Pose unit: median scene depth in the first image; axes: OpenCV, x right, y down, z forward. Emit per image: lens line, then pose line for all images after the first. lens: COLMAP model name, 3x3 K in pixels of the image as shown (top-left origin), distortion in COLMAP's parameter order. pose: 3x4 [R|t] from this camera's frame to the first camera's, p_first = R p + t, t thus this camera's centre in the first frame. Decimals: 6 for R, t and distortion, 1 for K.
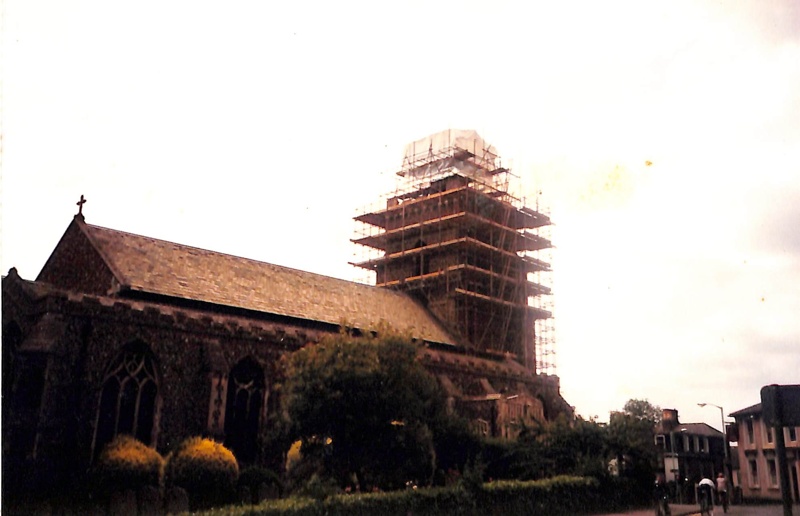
lens RADIAL K [[749.7, 0, 430.4], [0, 749.7, 271.0], [0, 0, 1]] dist [0.139833, 0.001233]
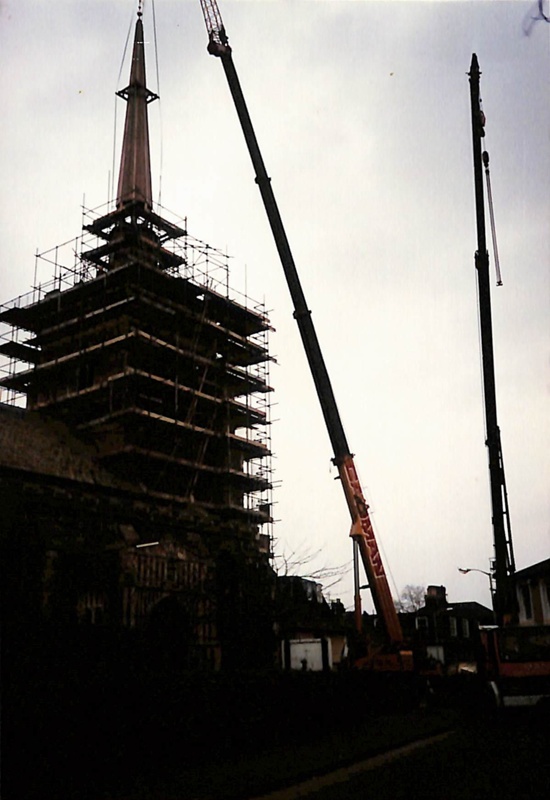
lens RADIAL K [[831.9, 0, 275.0], [0, 831.9, 400.0], [0, 0, 1]] dist [0.061258, 0.009973]
pose [[0.994898, 0.003231, 0.100829, 0.090467], [0.002532, 0.998373, -0.056967, 0.057823], [-0.100849, 0.056932, 0.993271, 0.210312]]
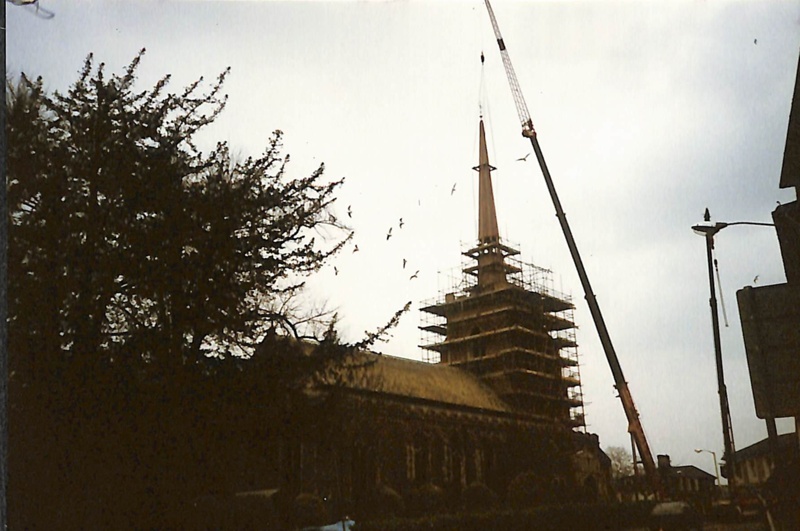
lens RADIAL K [[793.4, 0, 400.0], [0, 793.4, 265.5], [0, 0, 1]] dist [0.077735, -0.034410]
pose [[0.999214, -0.028193, 0.027856, -0.171476], [0.029831, 0.997737, -0.060262, -0.066551], [-0.026094, 0.061046, 0.997794, -0.335070]]
